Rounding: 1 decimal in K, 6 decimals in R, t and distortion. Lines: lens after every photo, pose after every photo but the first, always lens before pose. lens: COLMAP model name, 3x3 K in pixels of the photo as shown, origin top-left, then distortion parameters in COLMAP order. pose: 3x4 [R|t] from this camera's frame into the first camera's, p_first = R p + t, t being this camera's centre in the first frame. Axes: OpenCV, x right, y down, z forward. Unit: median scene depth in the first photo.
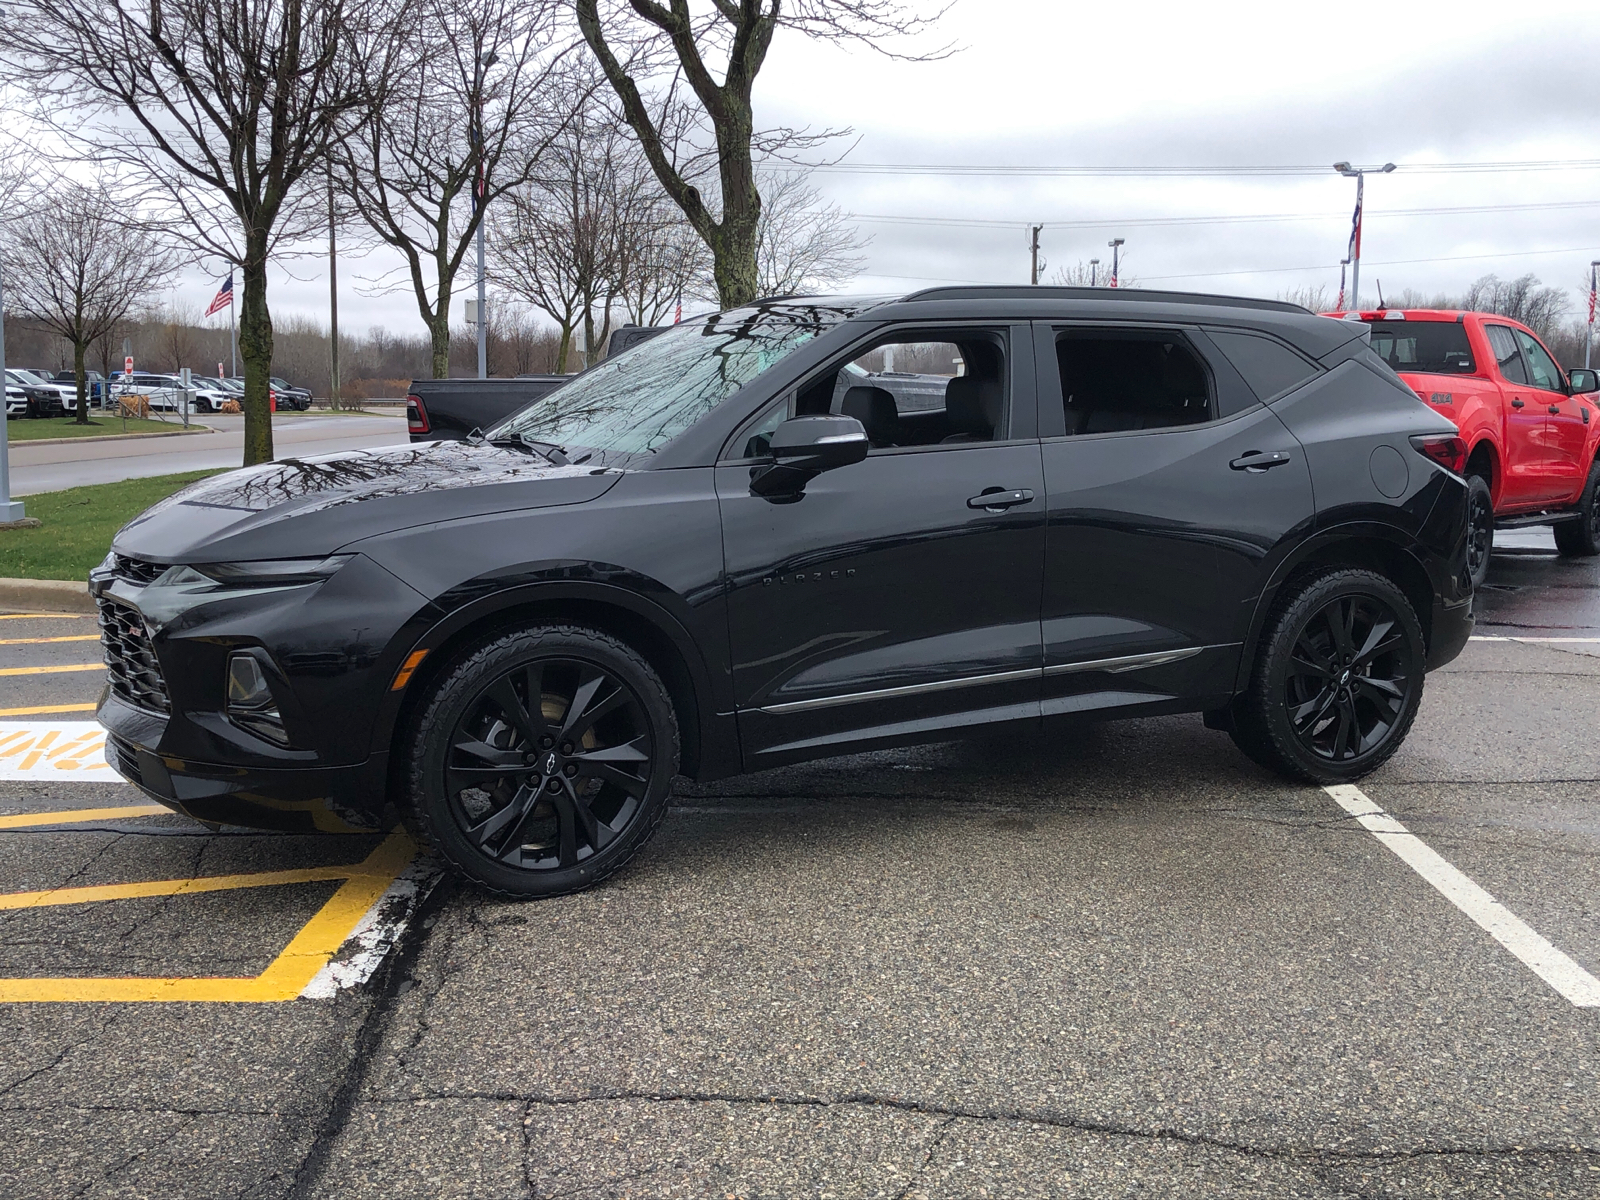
lens RADIAL K [[1691.3, 0, 800.2], [0, 1691.3, 573.7], [0, 0, 1]] dist [0.120677, -0.317037]
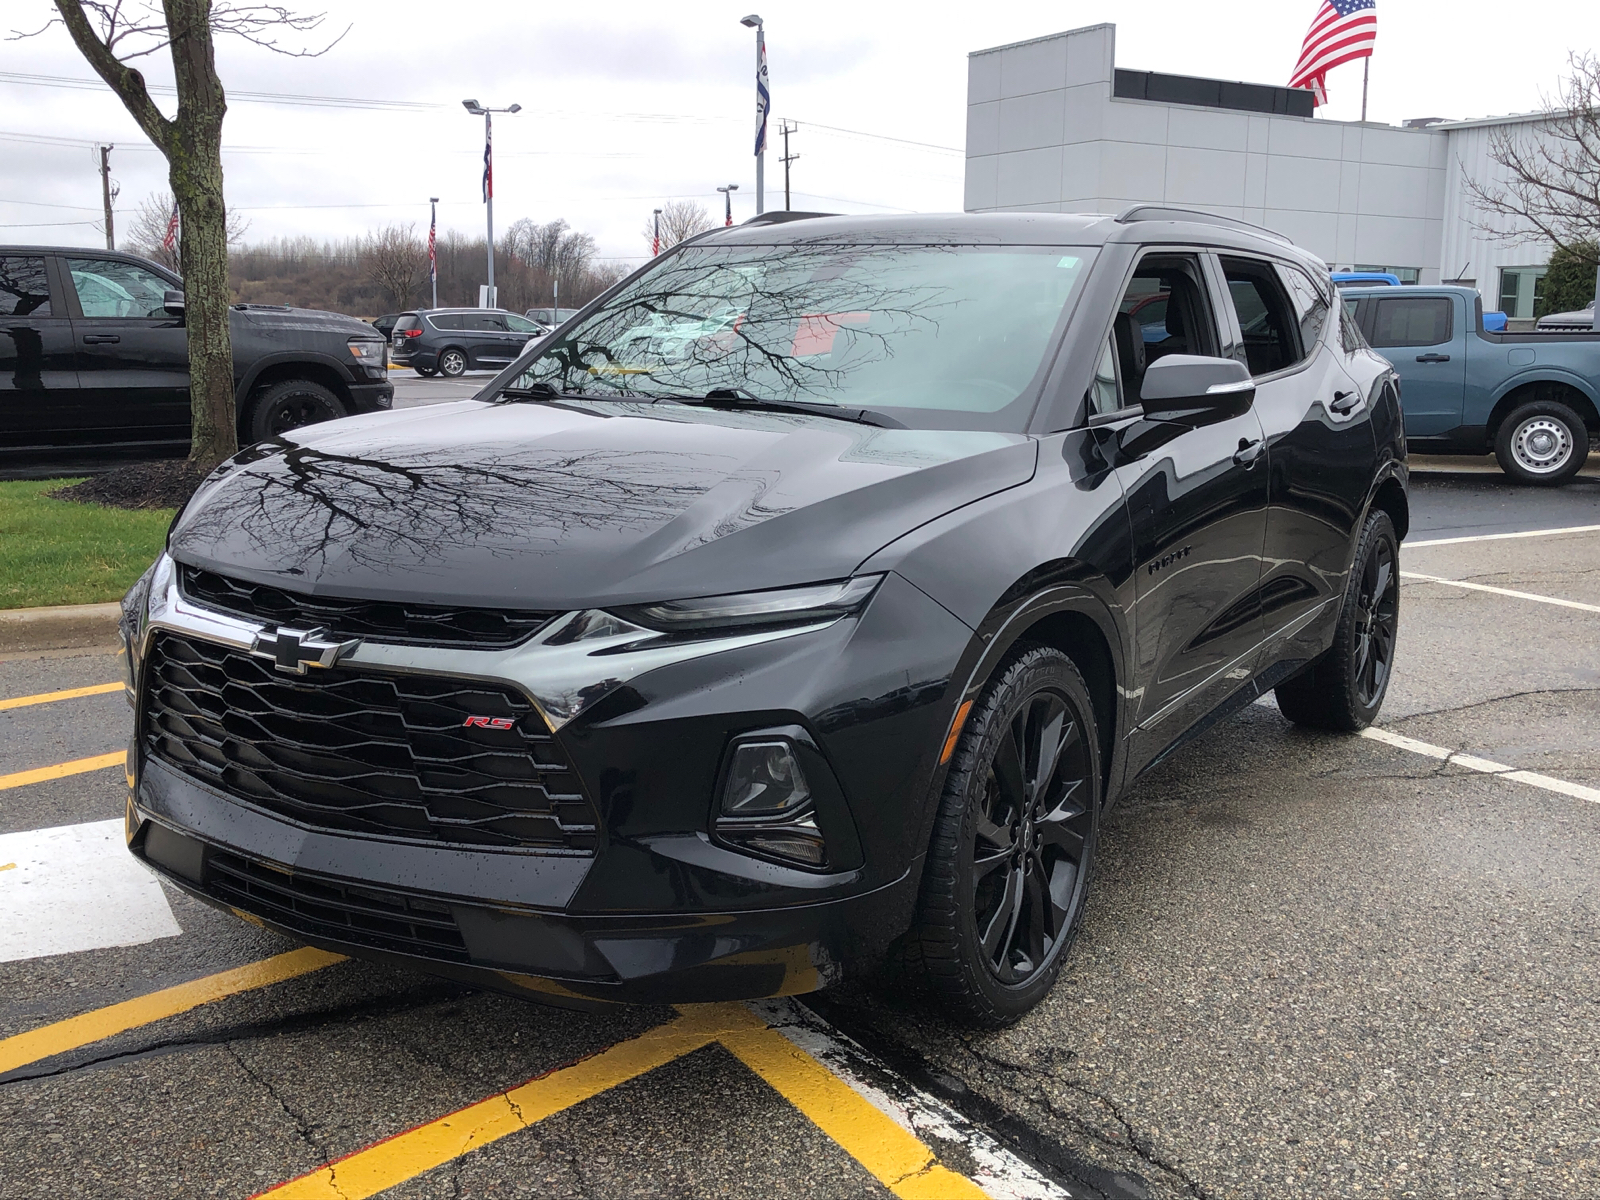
lens RADIAL K [[1695.8, 0, 796.0], [0, 1695.8, 568.6], [0, 0, 1]] dist [0.114218, -0.326736]
pose [[0.857958, -0.072115, 0.508632, -0.519546], [0.055162, 0.997306, 0.048354, -0.039088], [-0.510749, -0.013429, 0.859625, 0.355988]]
